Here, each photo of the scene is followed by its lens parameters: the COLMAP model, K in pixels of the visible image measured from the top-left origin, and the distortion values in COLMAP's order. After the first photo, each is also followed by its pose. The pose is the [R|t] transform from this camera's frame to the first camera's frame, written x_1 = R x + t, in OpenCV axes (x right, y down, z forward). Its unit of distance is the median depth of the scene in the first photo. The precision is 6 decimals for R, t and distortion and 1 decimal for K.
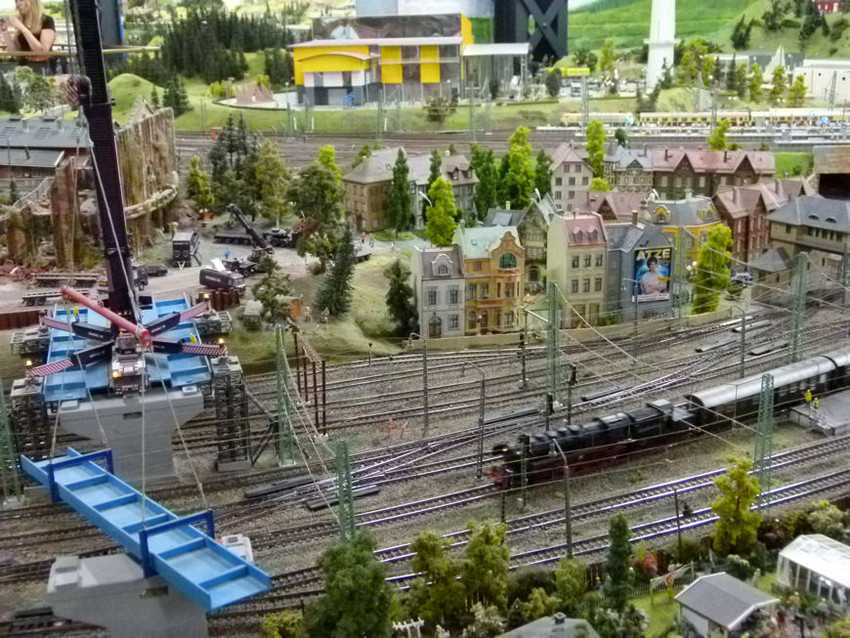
lens RADIAL K [[977.5, 0, 425.0], [0, 977.5, 319.0], [0, 0, 1]] dist [-0.102494, 0.239568]
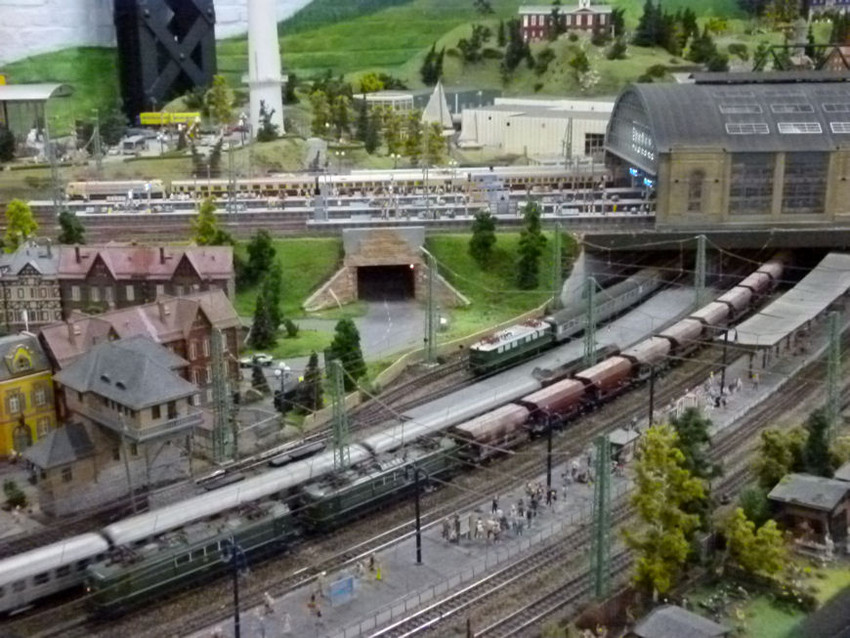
lens RADIAL K [[1100.0, 0, 425.0], [0, 1100.0, 319.0], [0, 0, 1]] dist [-0.005306, -0.009998]
pose [[0.990199, -0.032078, 0.135933, 0.298230], [0.039138, 0.998003, -0.049588, -0.058645], [-0.134071, 0.054422, 0.989476, 0.155994]]
